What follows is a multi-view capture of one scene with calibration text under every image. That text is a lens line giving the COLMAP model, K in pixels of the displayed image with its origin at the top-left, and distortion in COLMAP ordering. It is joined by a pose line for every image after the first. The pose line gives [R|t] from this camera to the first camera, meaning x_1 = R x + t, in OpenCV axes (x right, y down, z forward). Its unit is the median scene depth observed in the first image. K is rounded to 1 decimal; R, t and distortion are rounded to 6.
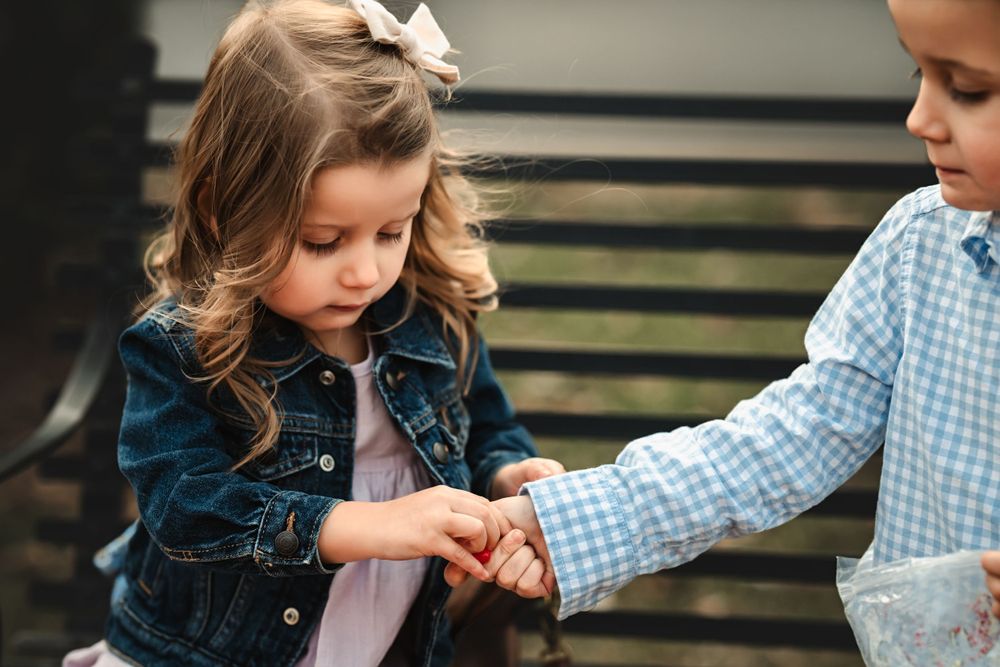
lens RADIAL K [[2502.8, 0, 500.0], [0, 2502.8, 333.5], [0, 0, 1]] dist [0.084792, 0.726099]
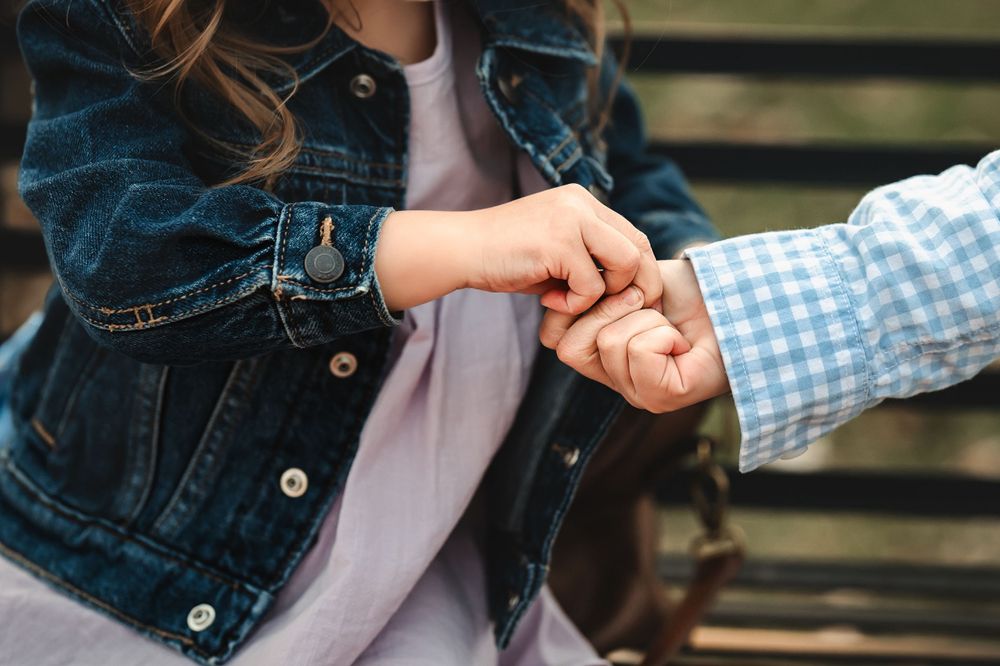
lens RADIAL K [[2502.9, 0, 500.0], [0, 2502.9, 333.0], [0, 0, 1]] dist [3.450270, -43.367424]
pose [[0.997244, 0.008441, -0.073706, 0.011072], [0.000042, 0.993441, 0.114343, 0.005448], [0.074188, -0.114031, 0.990703, 0.362959]]
